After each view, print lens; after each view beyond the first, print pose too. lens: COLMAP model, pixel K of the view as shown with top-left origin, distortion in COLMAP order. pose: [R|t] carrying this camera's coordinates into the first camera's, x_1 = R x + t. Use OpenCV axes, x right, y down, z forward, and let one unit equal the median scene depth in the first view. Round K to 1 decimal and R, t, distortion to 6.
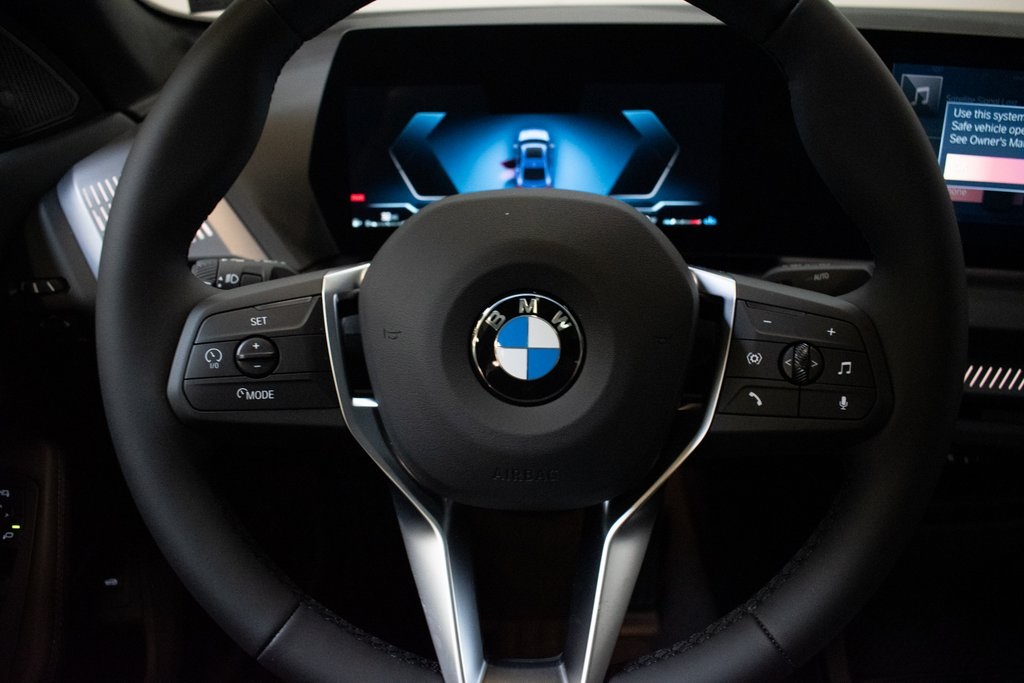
lens RADIAL K [[798.1, 0, 512.0], [0, 798.1, 341.5], [0, 0, 1]] dist [-0.085246, -0.001767]
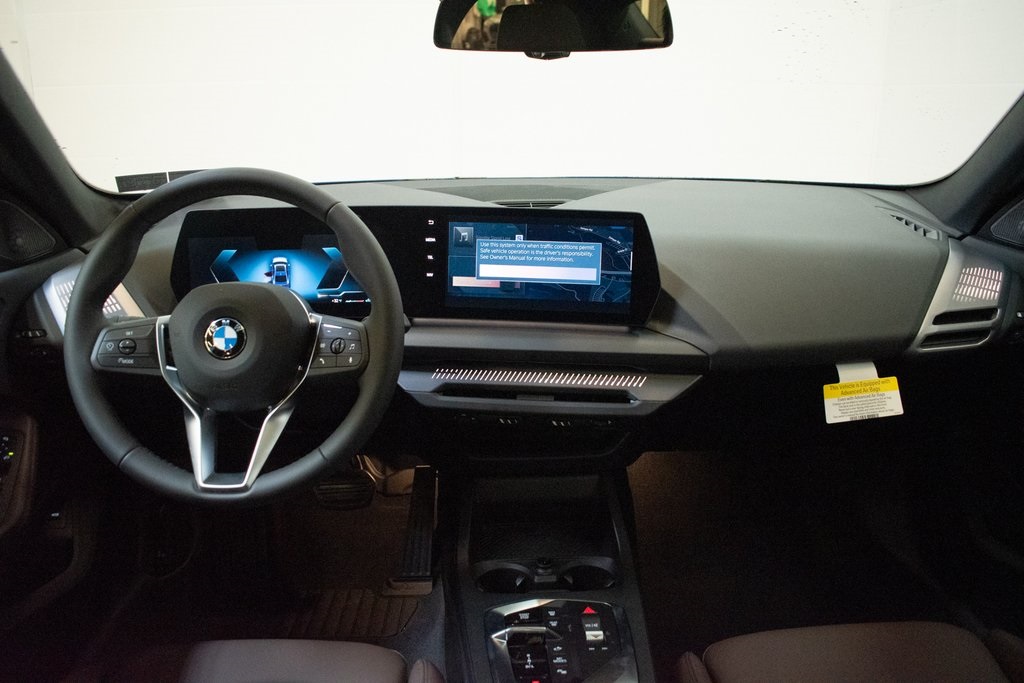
lens RADIAL K [[851.6, 0, 512.0], [0, 851.6, 341.5], [0, 0, 1]] dist [-0.070984, -0.000732]
pose [[0.999499, -0.010764, 0.029770, 0.586489], [0.015213, 0.988030, -0.153508, 0.306628], [-0.027761, 0.153884, 0.987699, -1.197638]]
